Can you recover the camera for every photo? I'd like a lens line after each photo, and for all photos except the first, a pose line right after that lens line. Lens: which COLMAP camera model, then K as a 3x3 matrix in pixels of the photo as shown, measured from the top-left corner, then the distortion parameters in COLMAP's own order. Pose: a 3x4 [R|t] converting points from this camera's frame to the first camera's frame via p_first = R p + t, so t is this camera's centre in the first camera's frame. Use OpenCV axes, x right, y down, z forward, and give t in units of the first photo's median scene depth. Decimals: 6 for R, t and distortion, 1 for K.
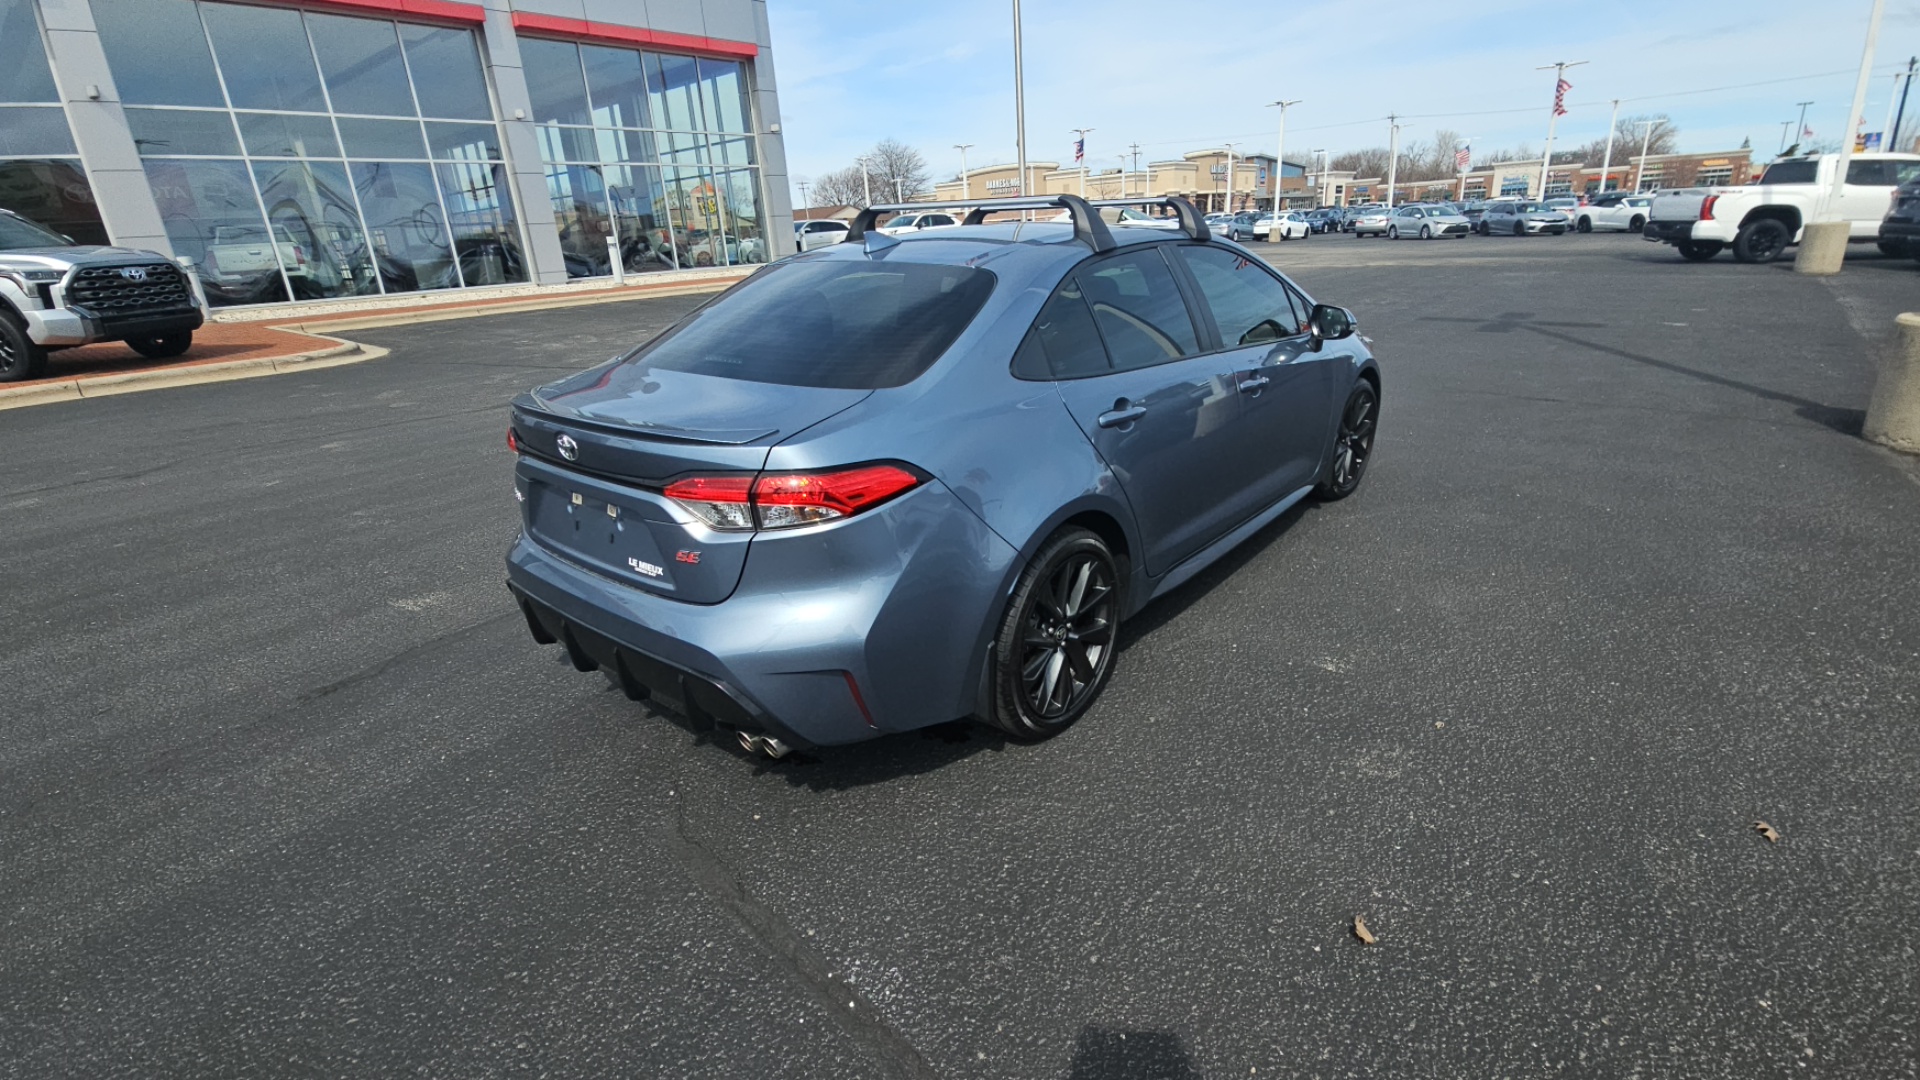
lens RADIAL K [[856.1, 0, 979.6], [0, 856.1, 545.8], [0, 0, 1]] dist [0.006939, -0.006210]
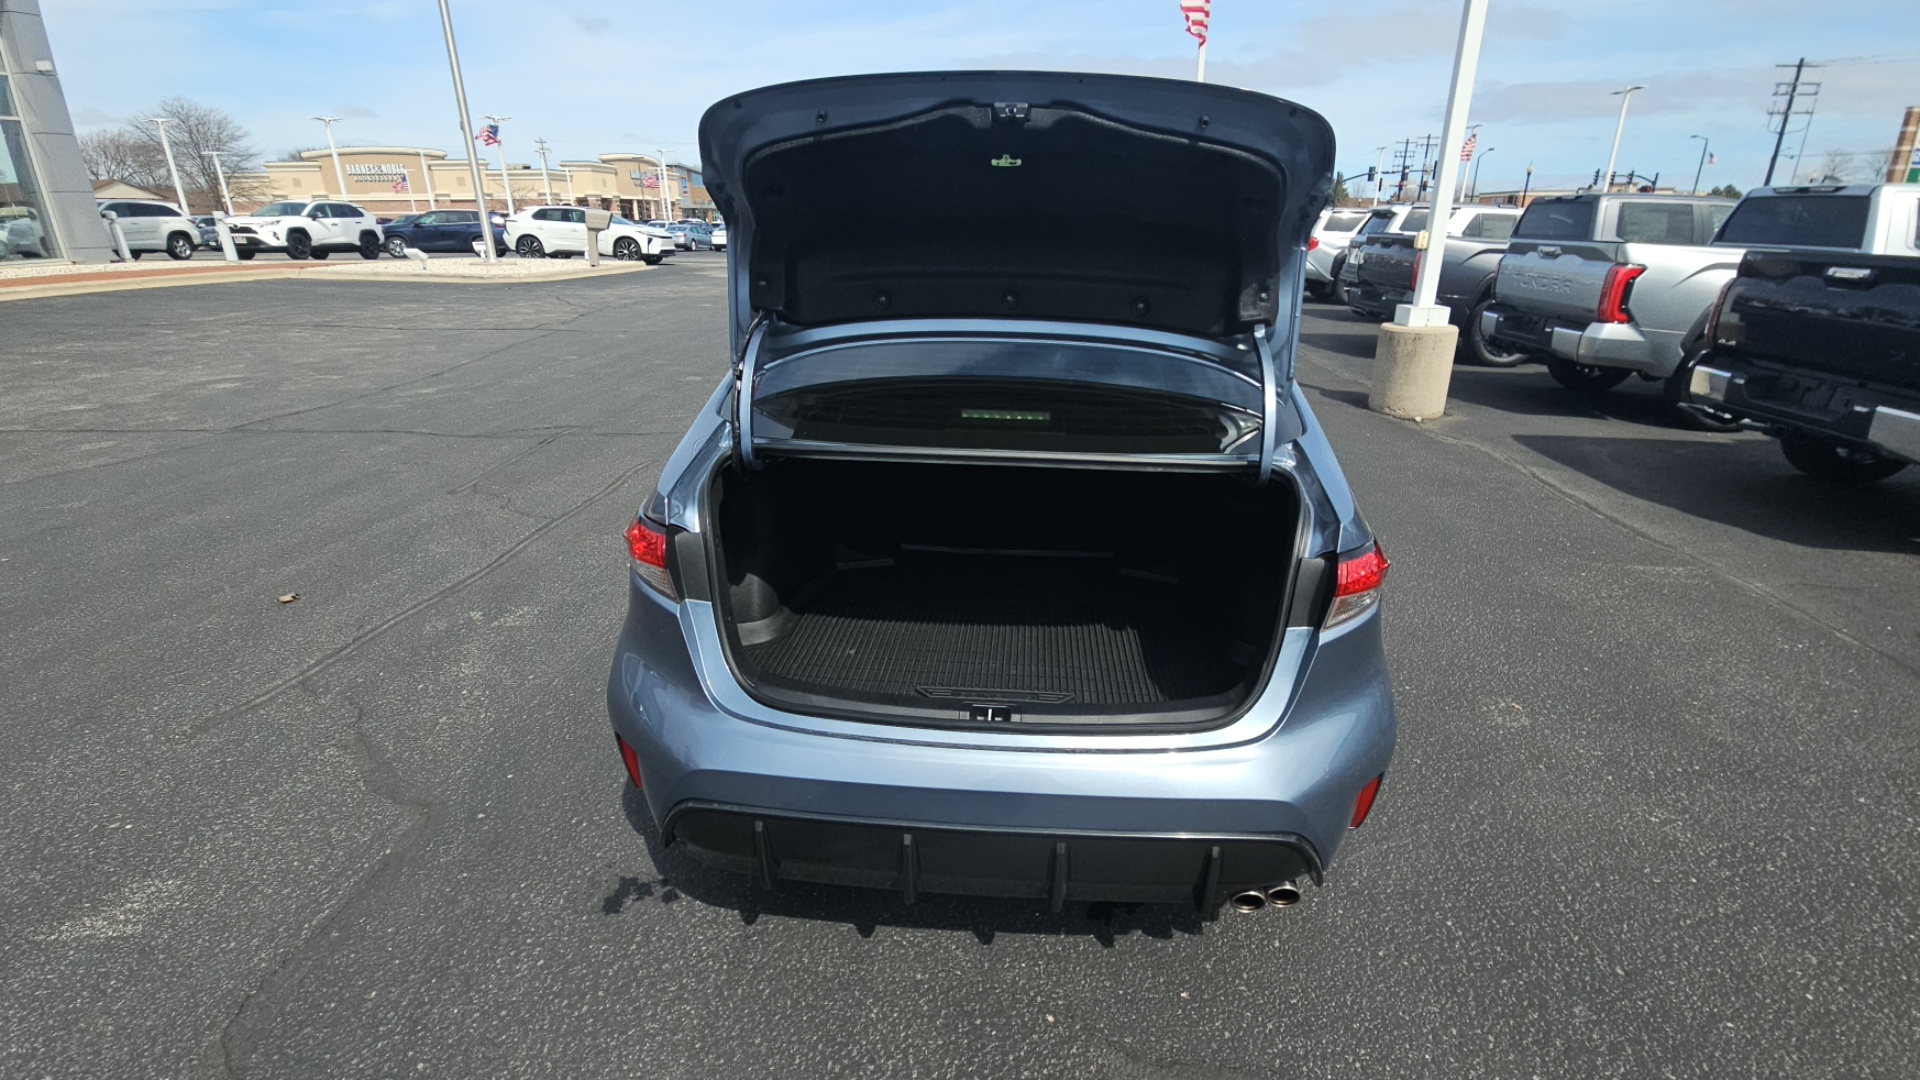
lens RADIAL K [[856.1, 0, 979.6], [0, 856.1, 545.8], [0, 0, 1]] dist [0.006939, -0.006210]
pose [[0.813641, -0.155452, 0.560200, -0.078516], [0.161128, 0.986138, 0.039623, -0.014761], [-0.558594, 0.058025, 0.827409, 0.043459]]
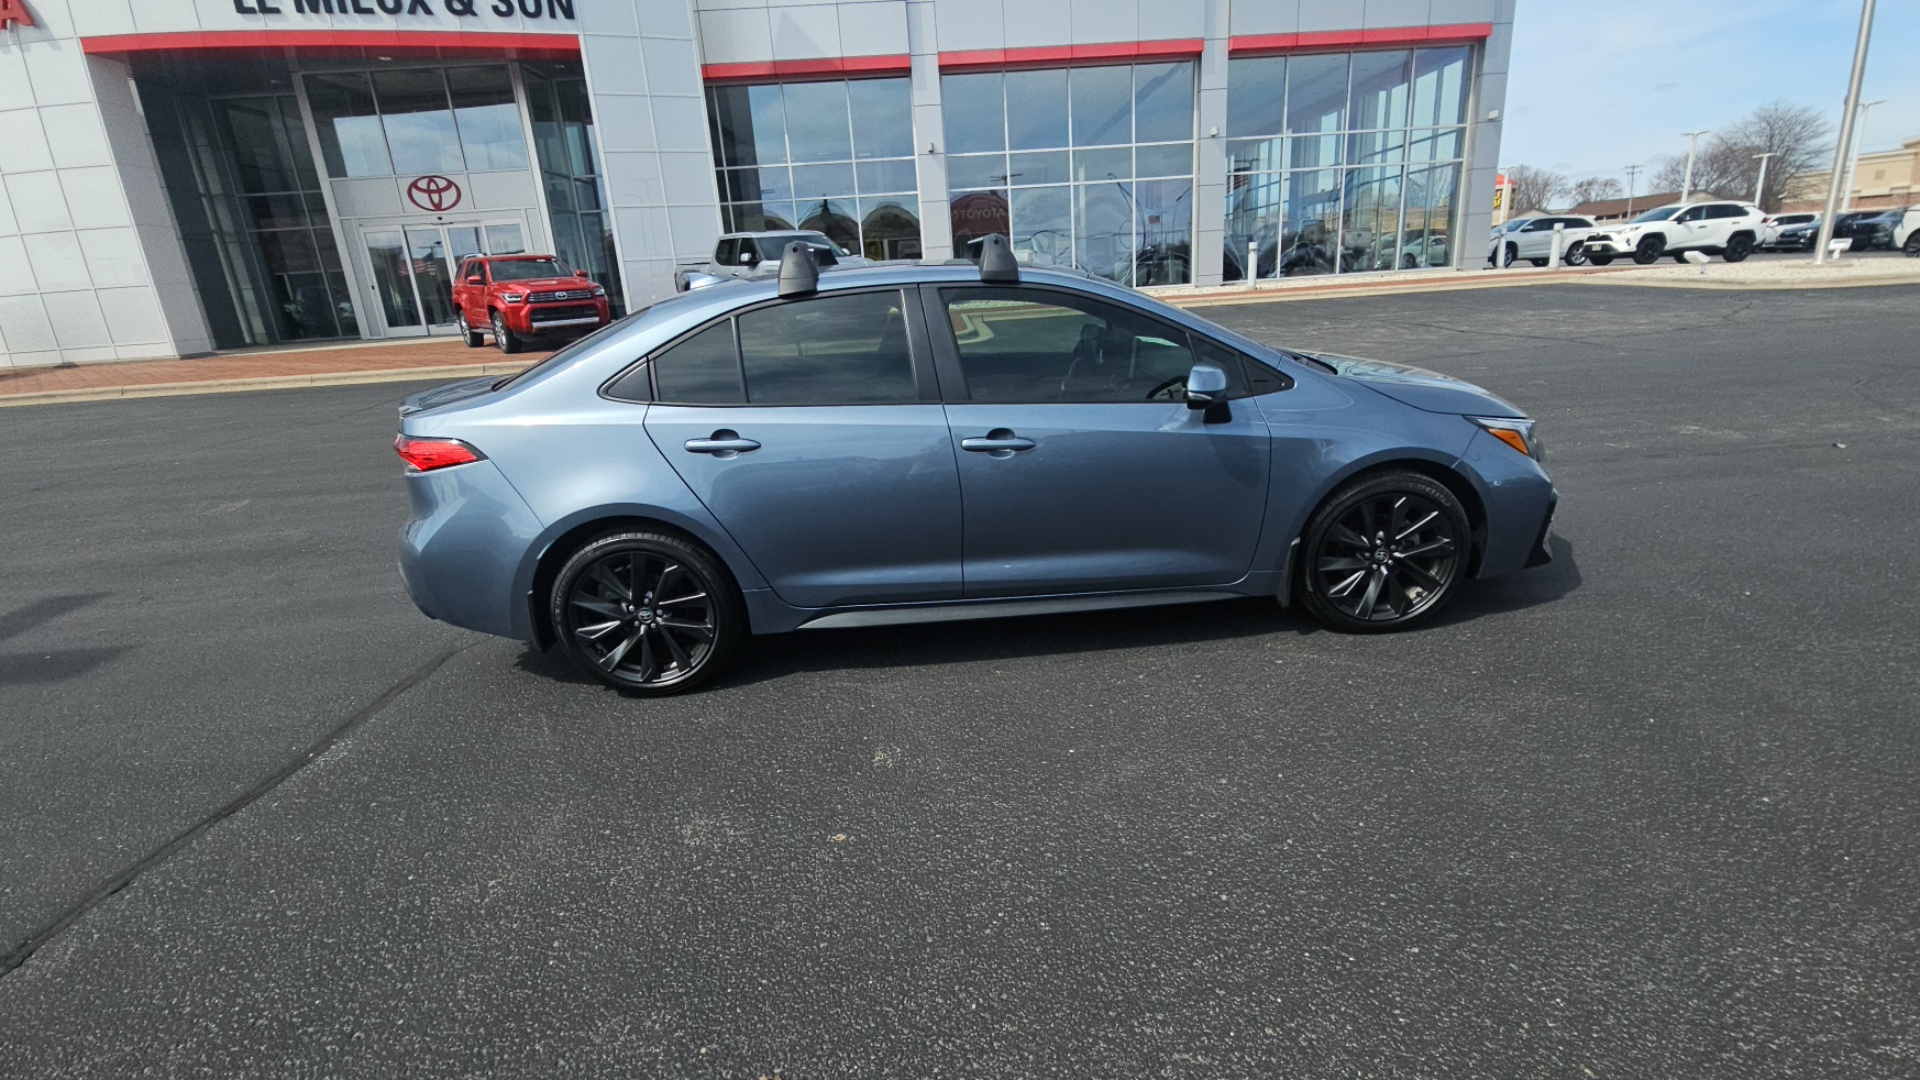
lens RADIAL K [[860.2, 0, 974.7], [0, 860.2, 539.4], [0, 0, 1]] dist [0.000632, -0.000231]
pose [[0.680579, 0.230177, -0.695579, 0.133917], [-0.234332, 0.967887, 0.091009, -0.023800], [0.694191, 0.101058, 0.712662, 0.050310]]
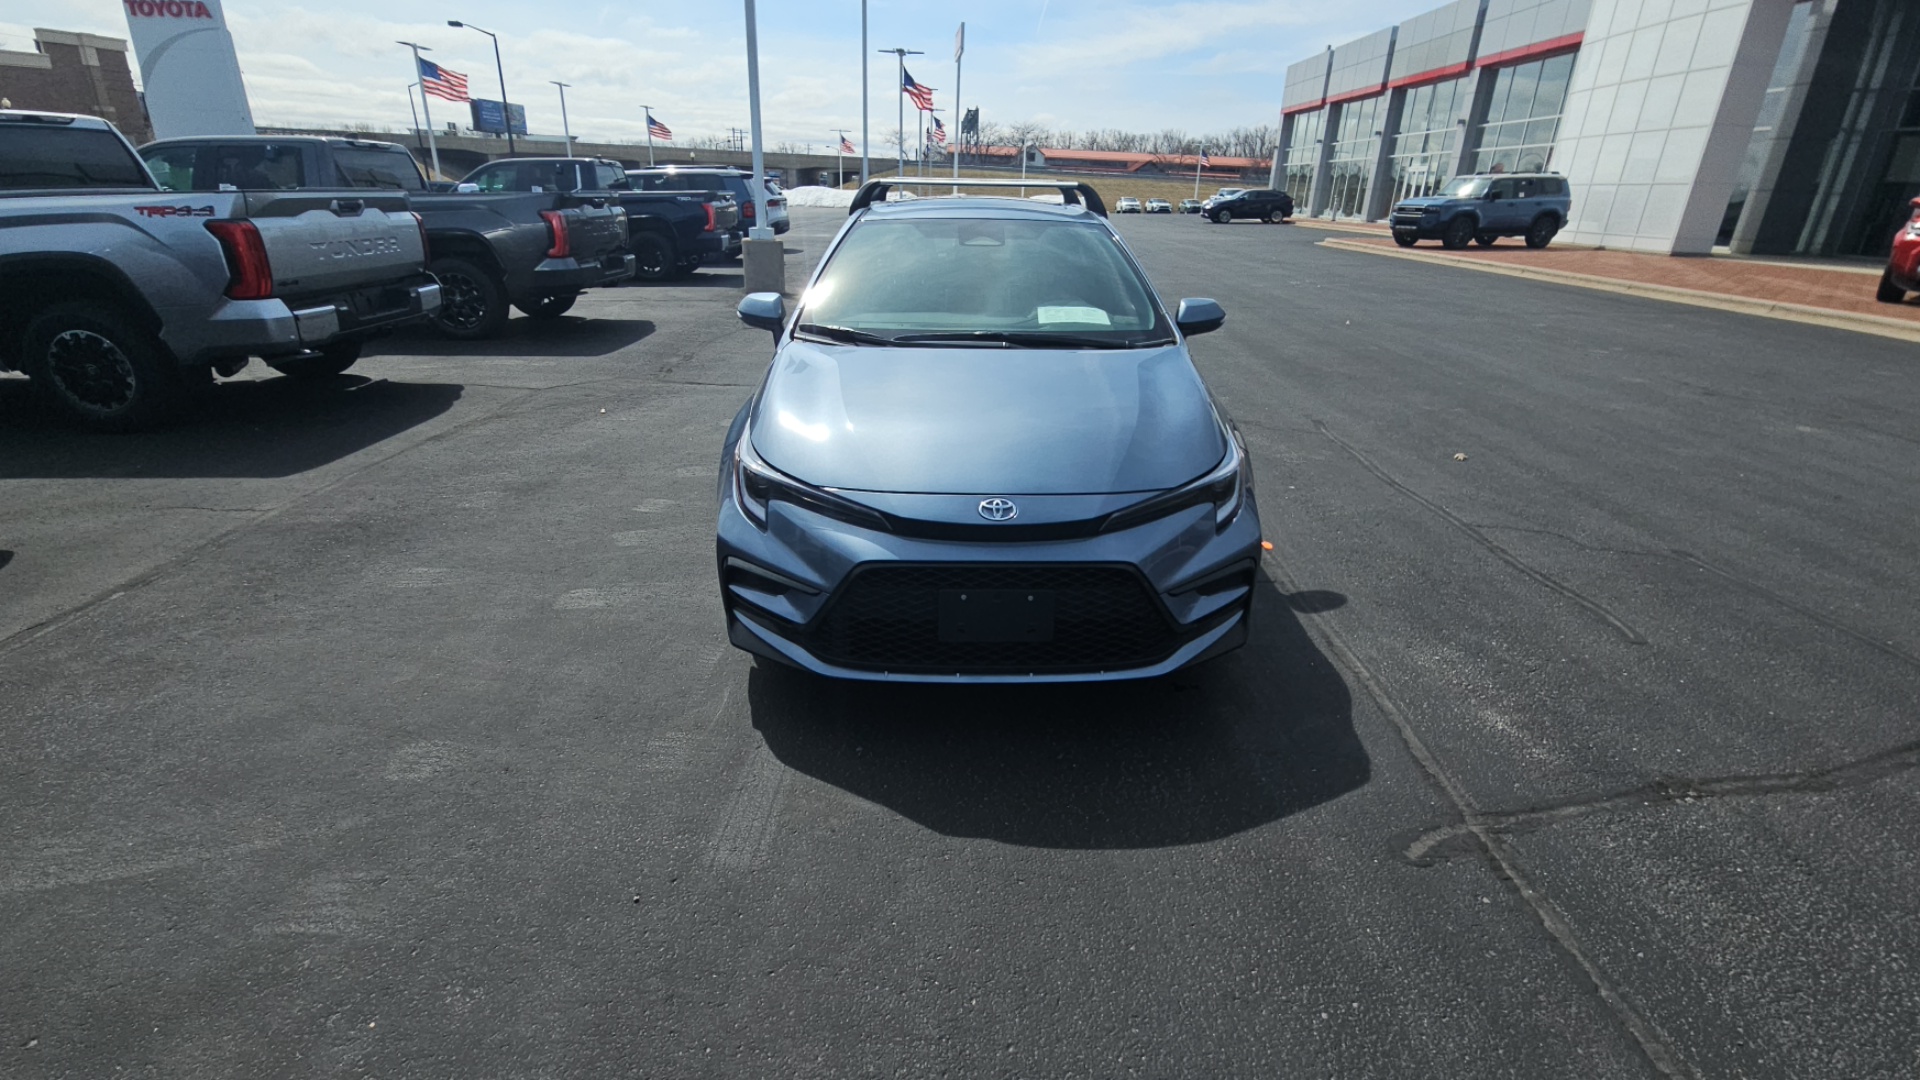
lens RADIAL K [[856.1, 0, 979.6], [0, 856.1, 545.8], [0, 0, 1]] dist [0.006939, -0.006210]
pose [[-0.757975, 0.276007, -0.591010, 0.138839], [-0.221128, 0.743681, 0.630904, -0.116601], [0.613658, 0.608899, -0.502659, 0.286772]]
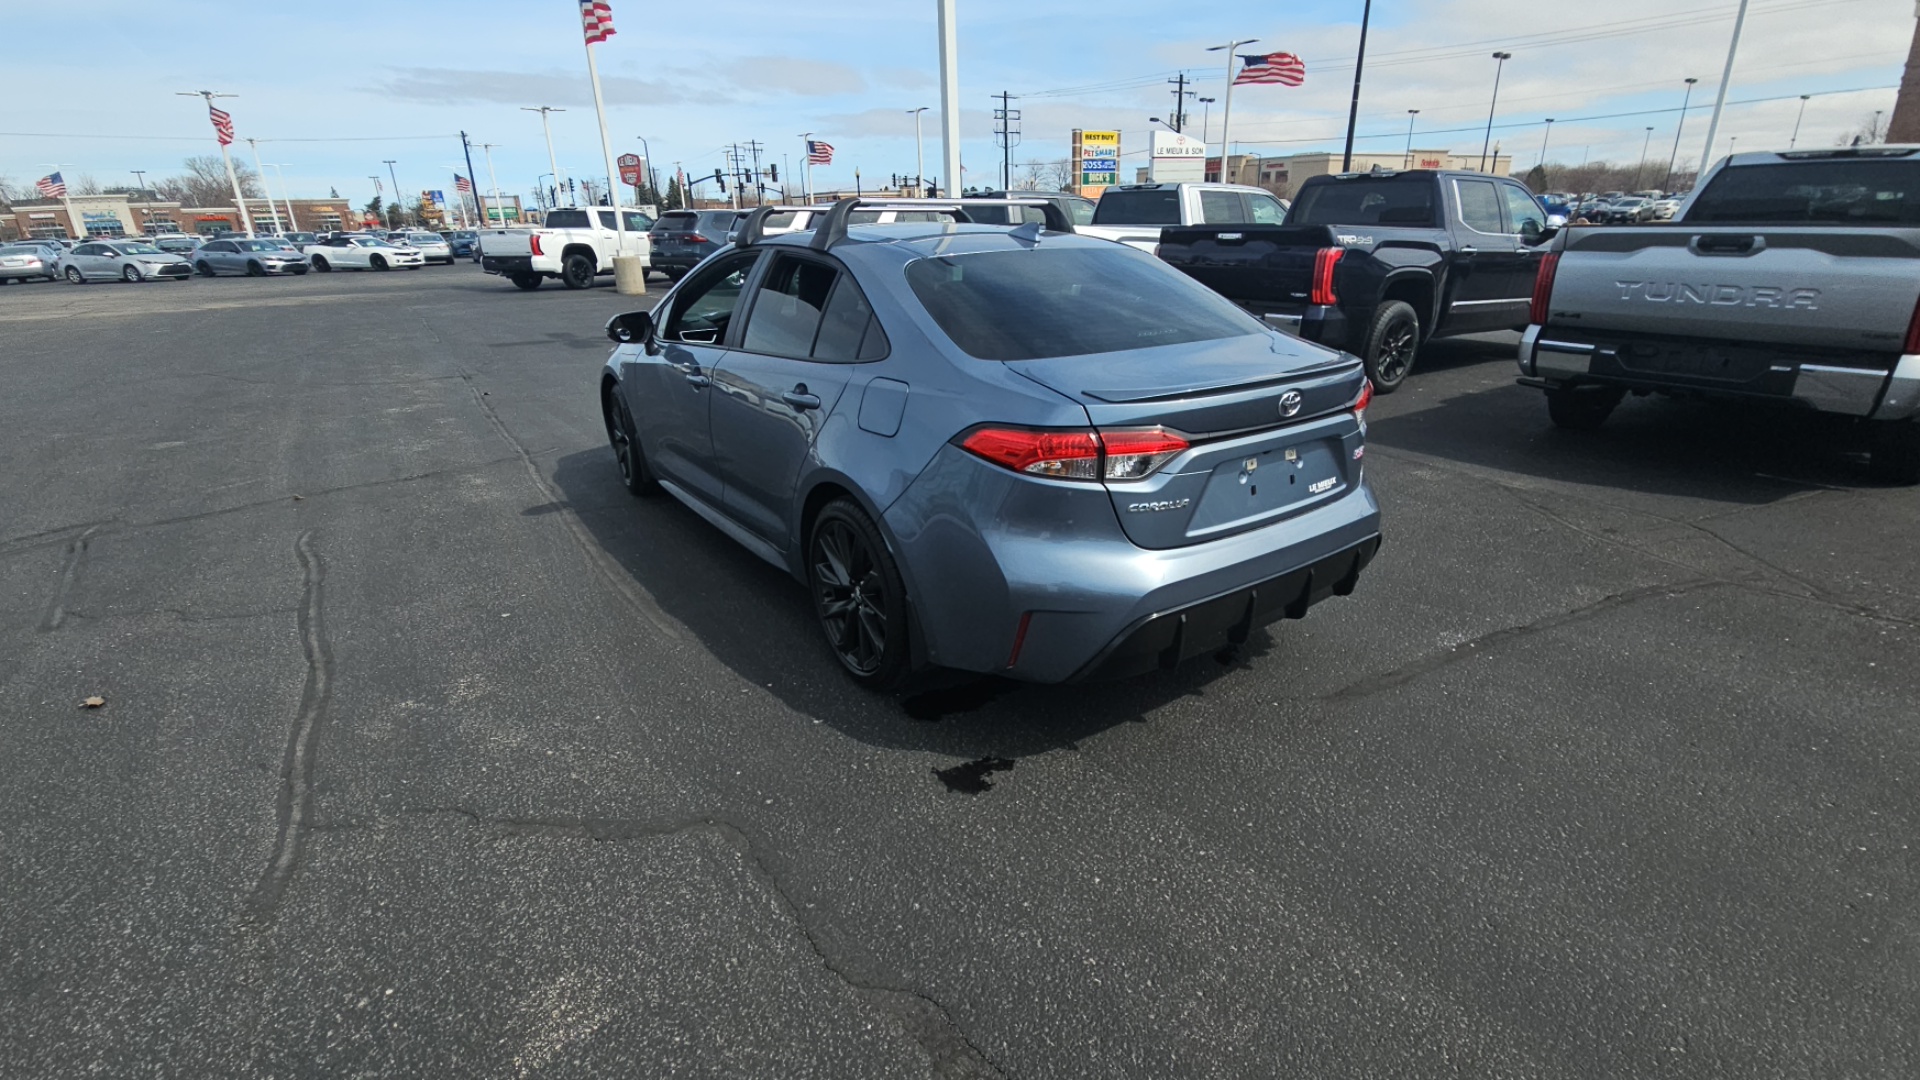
lens RADIAL K [[856.1, 0, 979.6], [0, 856.1, 545.8], [0, 0, 1]] dist [0.006939, -0.006210]
pose [[0.257107, -0.303819, 0.917382, -0.150739], [0.344913, 0.915622, 0.206570, -0.028659], [-0.902735, 0.263306, 0.340204, 0.095637]]
